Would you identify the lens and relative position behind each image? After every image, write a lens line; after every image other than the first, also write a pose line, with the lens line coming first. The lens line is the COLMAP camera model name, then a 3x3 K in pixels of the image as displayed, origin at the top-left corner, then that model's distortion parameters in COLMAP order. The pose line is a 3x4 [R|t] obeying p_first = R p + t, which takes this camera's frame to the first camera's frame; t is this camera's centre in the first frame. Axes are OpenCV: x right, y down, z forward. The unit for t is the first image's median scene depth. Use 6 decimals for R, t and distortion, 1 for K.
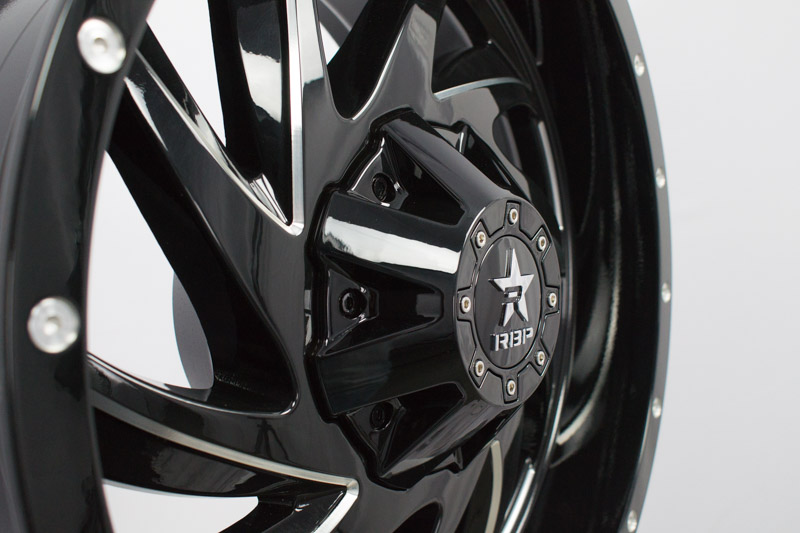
lens RADIAL K [[866.0, 0, 400.0], [0, 866.0, 266.5], [0, 0, 1]] dist [-0.017041, -0.005010]
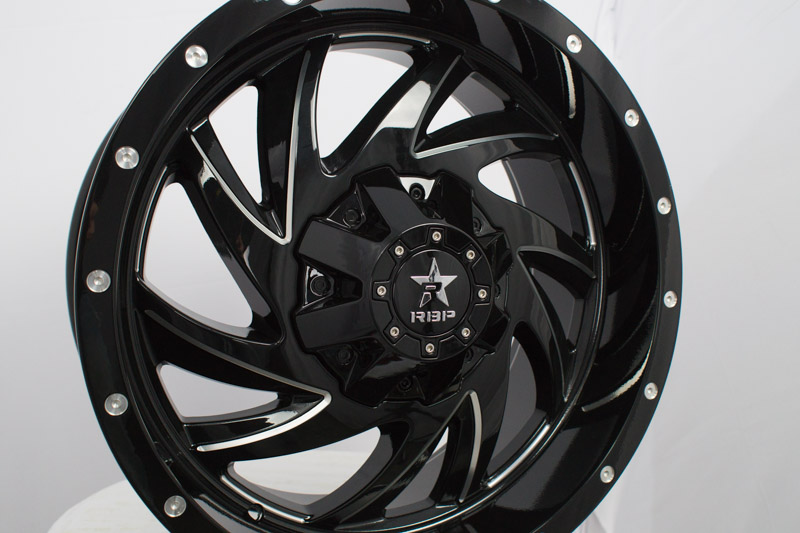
lens RADIAL K [[820.7, 0, 400.0], [0, 820.7, 266.5], [0, 0, 1]] dist [-0.007759, -0.005781]
pose [[0.875343, 0.052179, -0.480678, 0.789126], [-0.048215, 0.998625, 0.020602, -0.032176], [0.481092, 0.005142, 0.876655, -0.306642]]
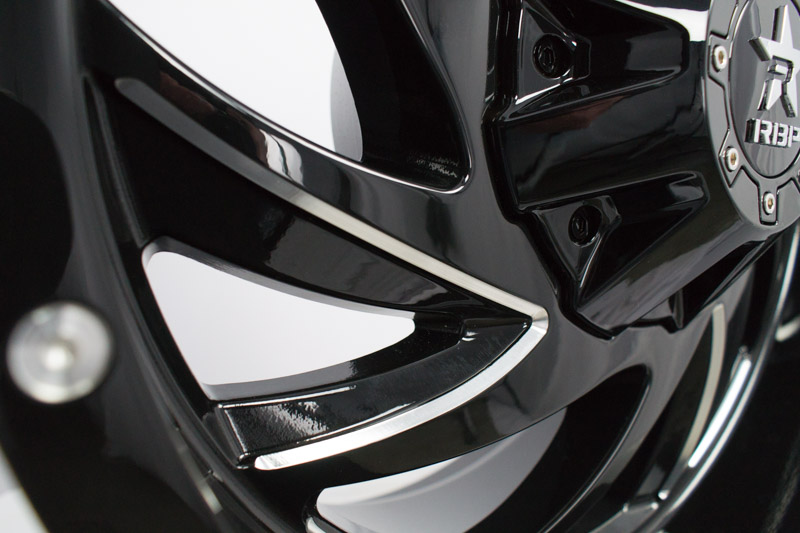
lens RADIAL K [[685.4, 0, 416.6], [0, 685.4, 267.3], [0, 0, 1]] dist [-0.007154, -0.002079]
pose [[0.974488, 0.047738, -0.219304, -0.030395], [-0.040404, 0.998468, 0.037811, 0.187107], [0.220773, -0.027985, 0.974924, 0.387760]]
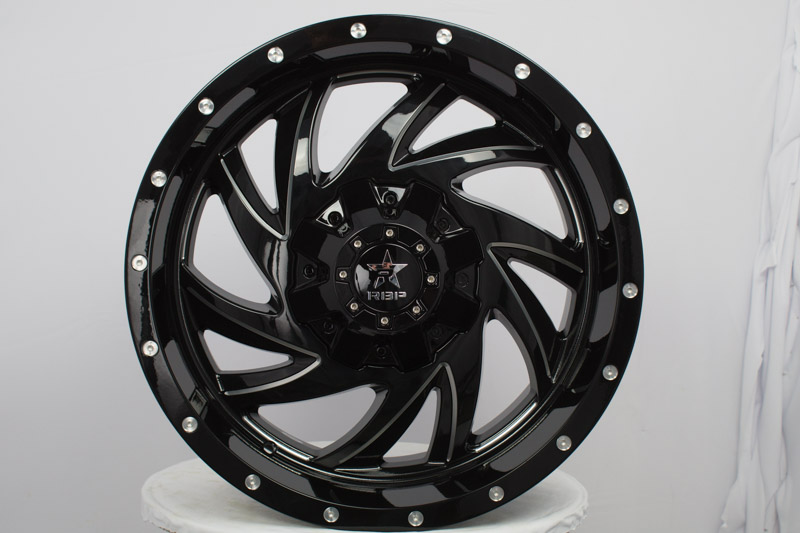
lens RADIAL K [[1071.7, 0, 400.0], [0, 1071.7, 266.5], [0, 0, 1]] dist [0.000322, 0.000556]
pose [[0.642668, 0.039444, -0.765128, 2.027957], [-0.051204, 0.998652, 0.008474, -0.003963], [0.764432, 0.033731, 0.643822, -0.538413]]
